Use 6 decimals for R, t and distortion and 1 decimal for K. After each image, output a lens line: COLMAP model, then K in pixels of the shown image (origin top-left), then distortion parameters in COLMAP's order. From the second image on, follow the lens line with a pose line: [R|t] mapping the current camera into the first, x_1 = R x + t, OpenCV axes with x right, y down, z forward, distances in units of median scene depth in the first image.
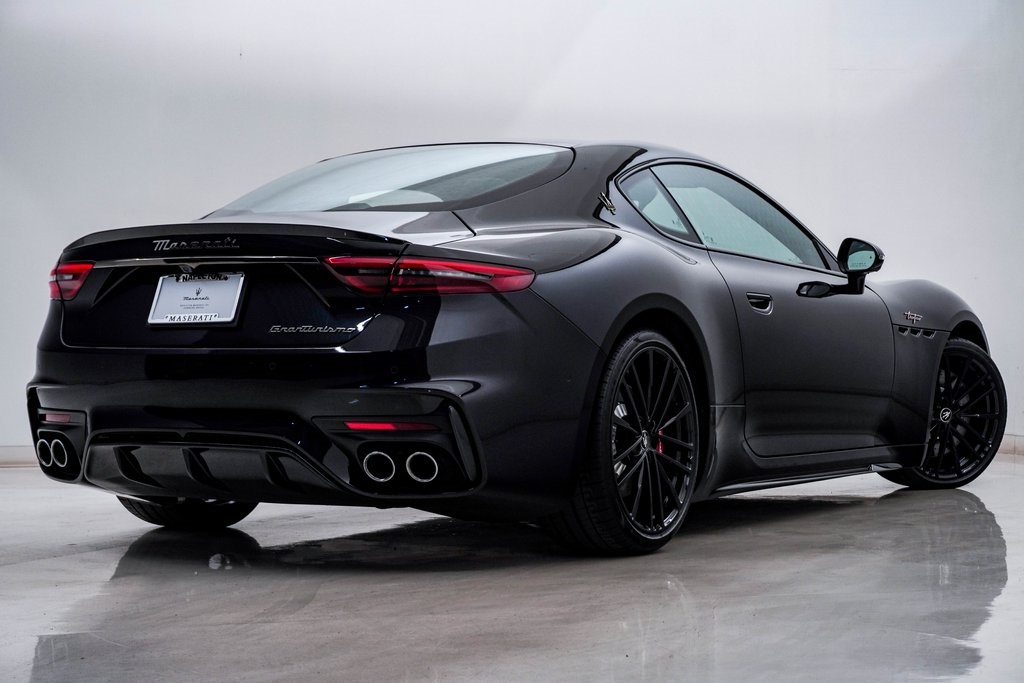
lens RADIAL K [[2178.7, 0, 514.1], [0, 2178.7, 345.9], [0, 0, 1]] dist [0.005433, 0.000000]
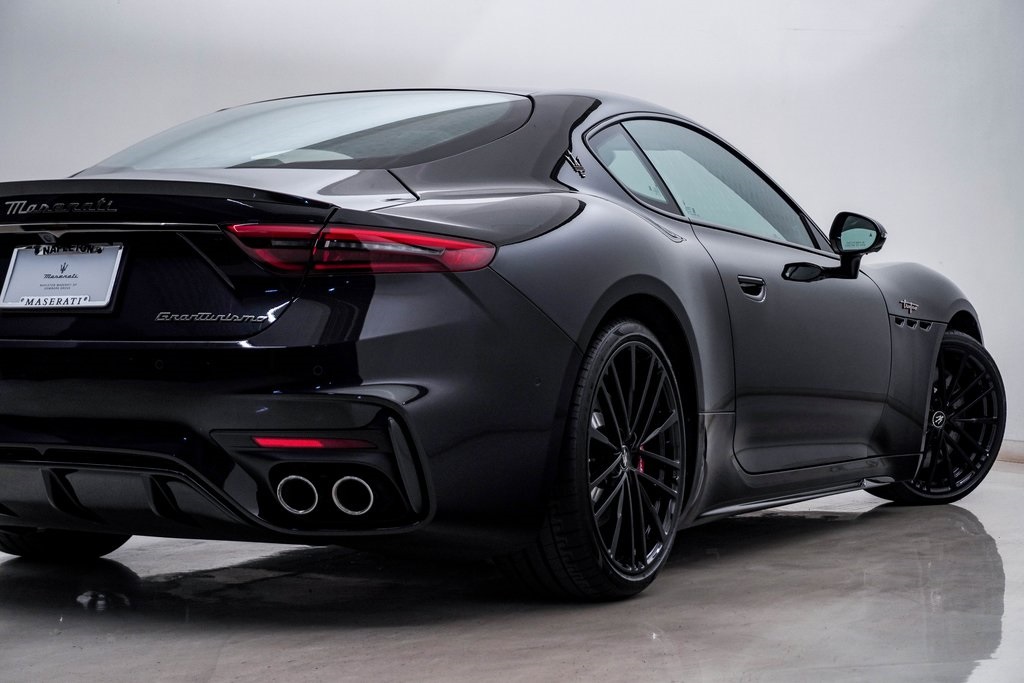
lens RADIAL K [[2178.7, 0, 514.8], [0, 2178.7, 352.0], [0, 0, 1]] dist [0.005433, 0.000000]
pose [[0.998428, 0.006156, 0.055702, -0.027174], [-0.006709, 0.999930, 0.009736, -0.003442], [-0.055638, -0.010095, 0.998400, 0.213833]]
